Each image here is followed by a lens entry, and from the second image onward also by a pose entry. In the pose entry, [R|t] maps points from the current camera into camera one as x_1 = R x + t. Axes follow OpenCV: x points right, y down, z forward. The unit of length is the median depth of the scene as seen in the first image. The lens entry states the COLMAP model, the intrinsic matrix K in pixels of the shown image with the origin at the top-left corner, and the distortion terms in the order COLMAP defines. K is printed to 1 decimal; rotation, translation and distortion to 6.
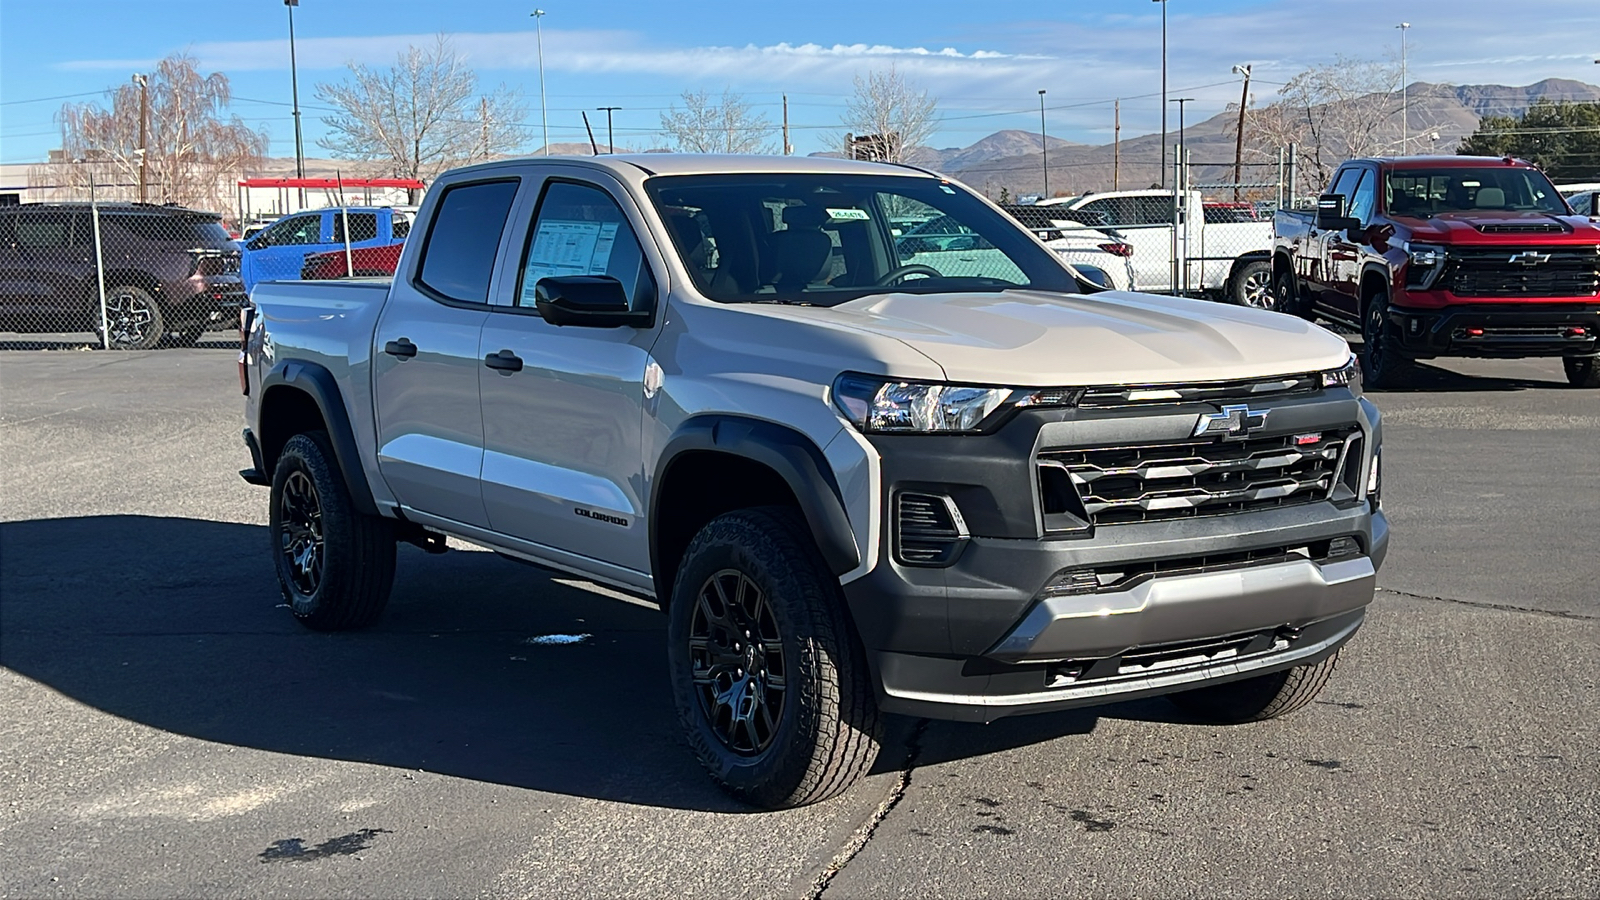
lens RADIAL K [[2567.2, 0, 800.0], [0, 2567.2, 450.0], [0, 0, 1]] dist [-0.001245, 0.047905]
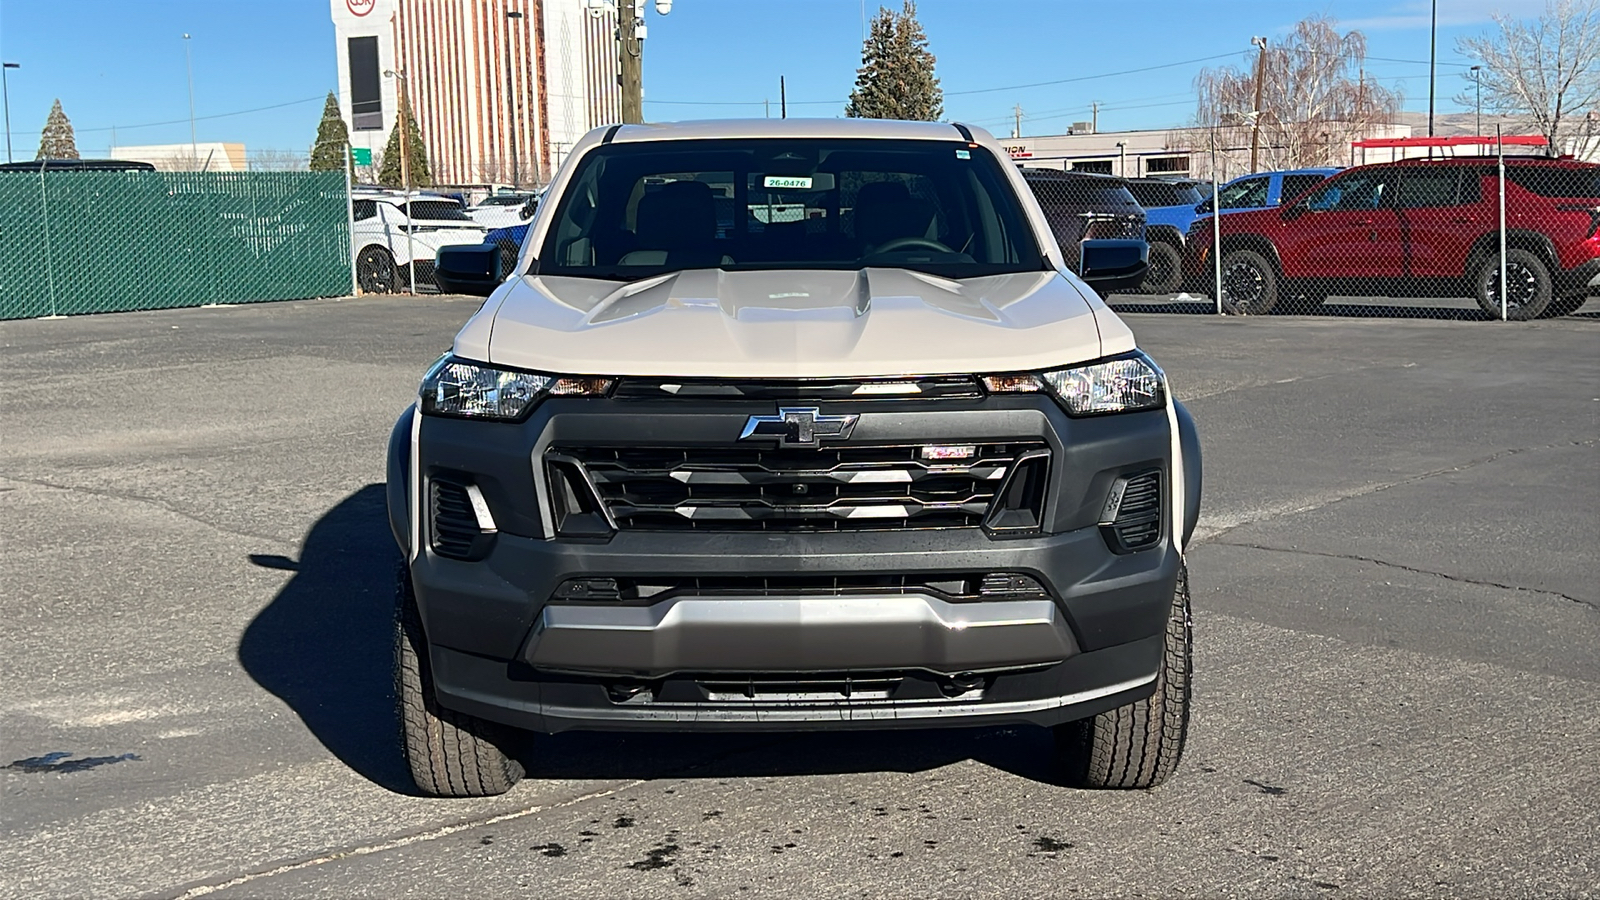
lens RADIAL K [[2567.2, 0, 800.0], [0, 2567.2, 450.0], [0, 0, 1]] dist [-0.001245, 0.047905]
pose [[0.771123, 0.057245, -0.634107, 0.478863], [-0.046905, 0.998351, 0.033087, -0.020413], [0.634956, 0.004229, 0.772537, 0.226162]]
